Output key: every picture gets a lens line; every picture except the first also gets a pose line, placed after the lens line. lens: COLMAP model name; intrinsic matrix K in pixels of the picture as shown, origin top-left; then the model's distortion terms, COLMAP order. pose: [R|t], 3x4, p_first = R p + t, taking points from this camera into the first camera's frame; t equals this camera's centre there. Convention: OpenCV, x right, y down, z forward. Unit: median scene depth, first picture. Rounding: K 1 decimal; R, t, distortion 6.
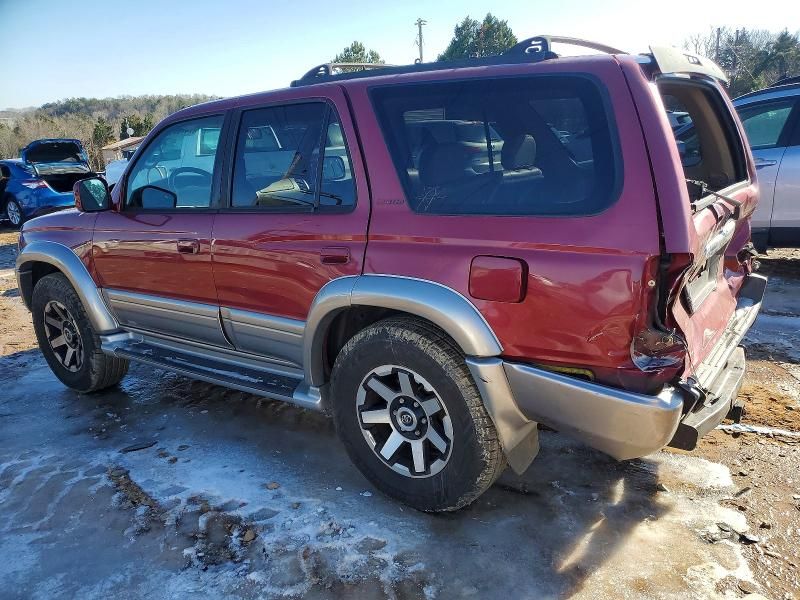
lens RADIAL K [[653.6, 0, 400.0], [0, 653.6, 300.0], [0, 0, 1]] dist [0.047314, 0.005266]
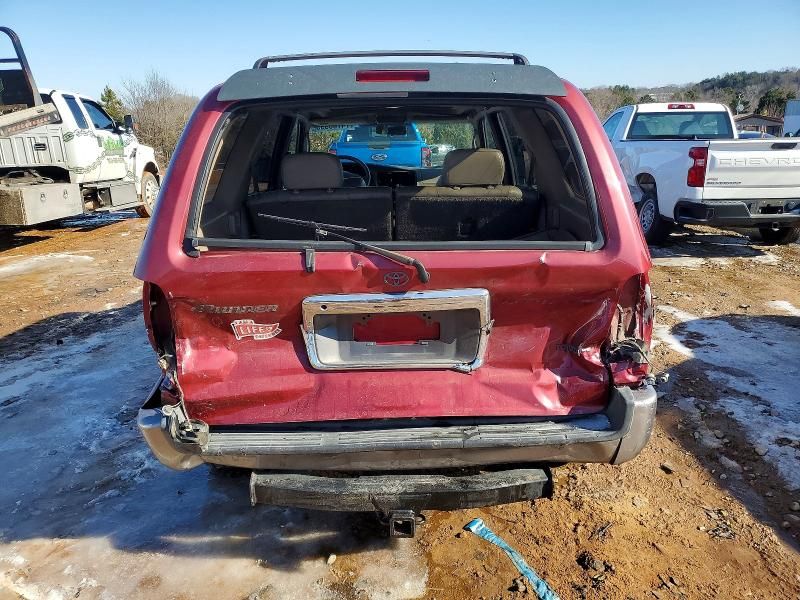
lens RADIAL K [[653.6, 0, 400.0], [0, 653.6, 300.0], [0, 0, 1]] dist [0.047314, 0.005266]
pose [[0.570525, 0.257126, -0.779992, 0.923400], [-0.226965, 0.962103, 0.151146, -0.176612], [0.789296, 0.090798, 0.607262, 0.451104]]
